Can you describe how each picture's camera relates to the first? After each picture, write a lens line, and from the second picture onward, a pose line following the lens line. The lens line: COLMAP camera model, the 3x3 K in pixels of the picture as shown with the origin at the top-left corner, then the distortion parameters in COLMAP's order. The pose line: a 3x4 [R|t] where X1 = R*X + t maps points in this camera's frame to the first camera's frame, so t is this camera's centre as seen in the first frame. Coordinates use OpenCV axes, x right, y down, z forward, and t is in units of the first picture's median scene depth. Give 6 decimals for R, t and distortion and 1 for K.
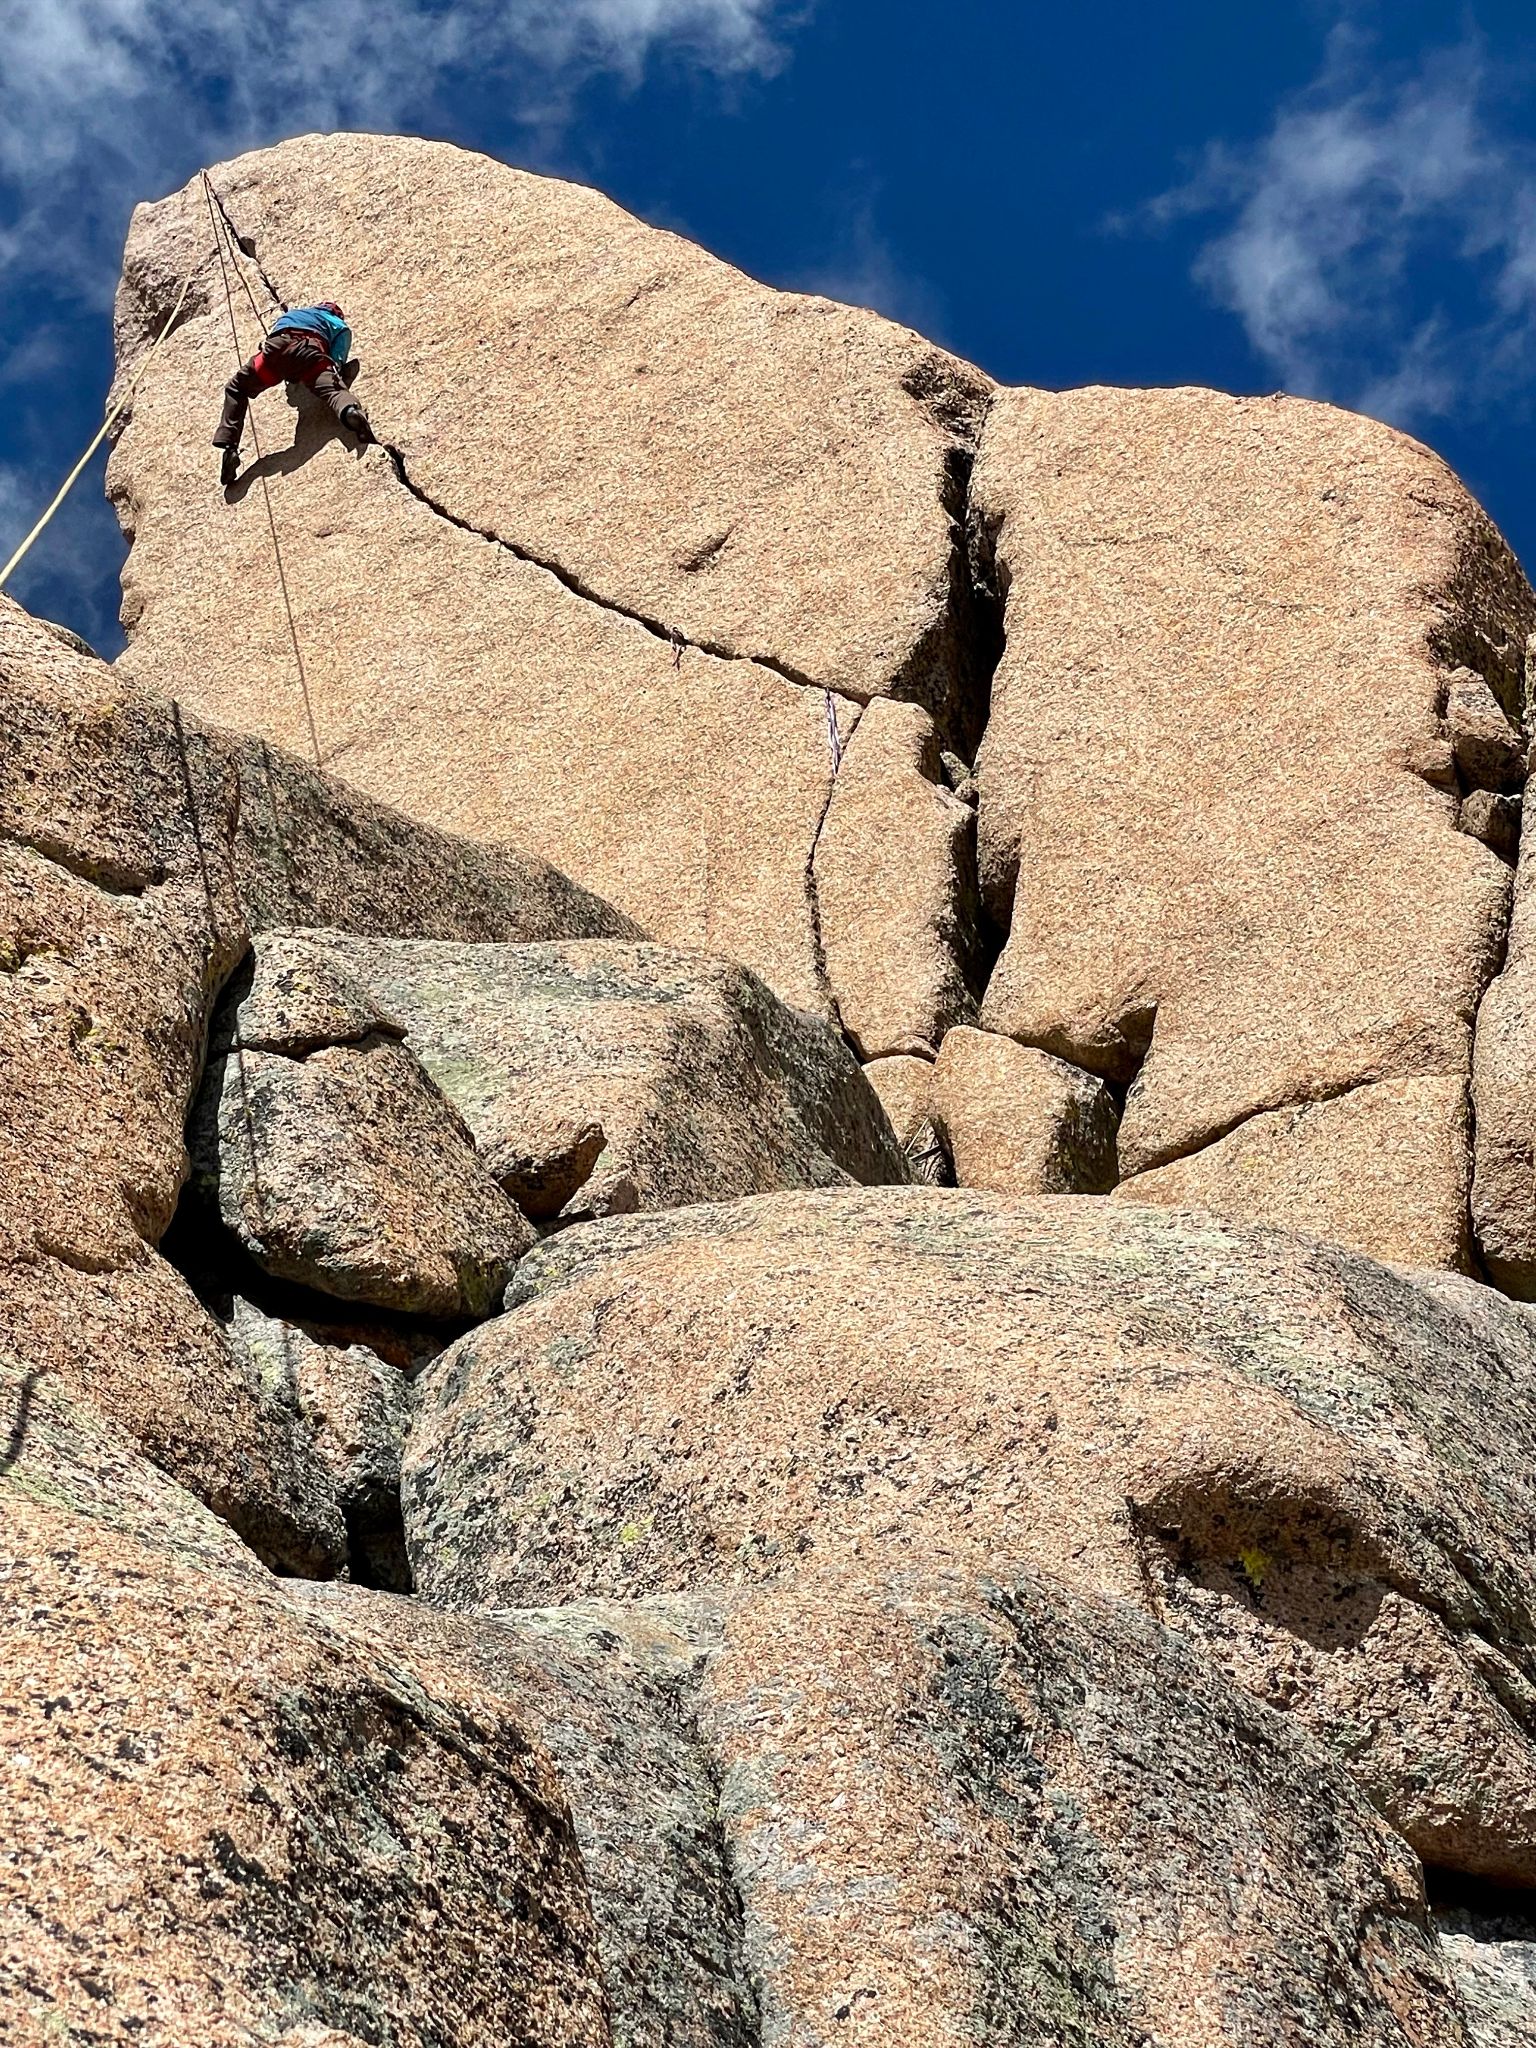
lens RADIAL K [[4408.2, 0, 768.0], [0, 4408.2, 1024.0], [0, 0, 1]] dist [0.037927, 0.090313]
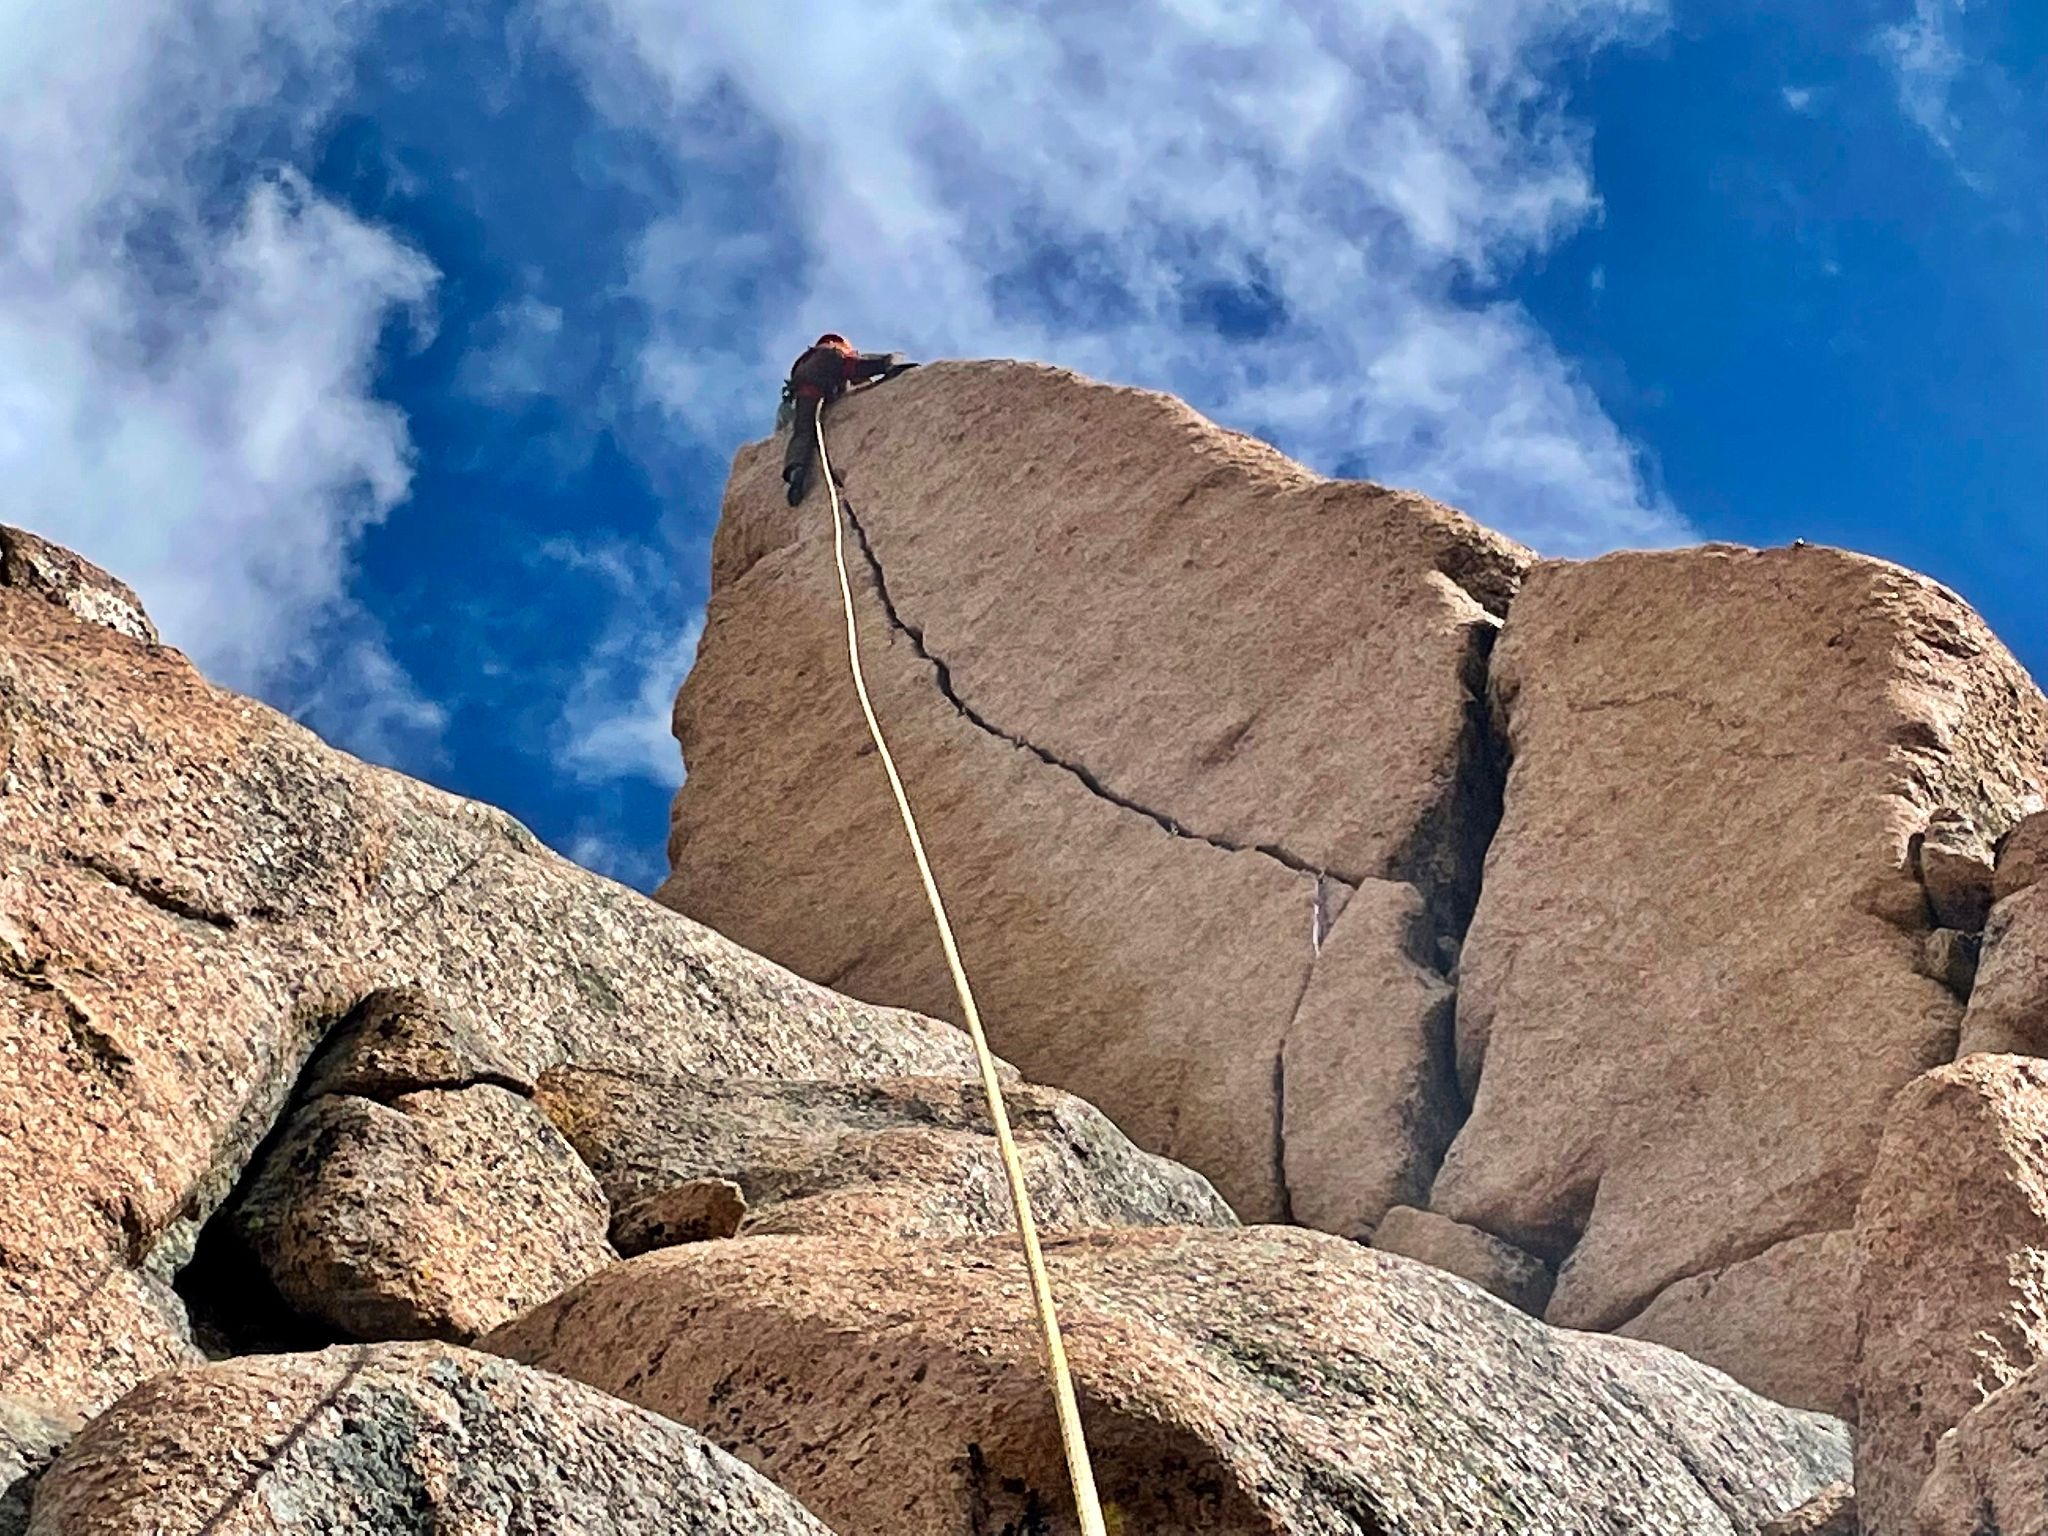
lens RADIAL K [[4754.2, 0, 1086.4], [0, 4754.2, 762.7], [0, 0, 1]] dist [0.140063, 0.027786]
pose [[0.992086, -0.012534, -0.124932, 0.096418], [-0.005311, 0.989925, -0.141491, 0.045604], [0.125447, 0.141035, 0.982025, 0.015966]]
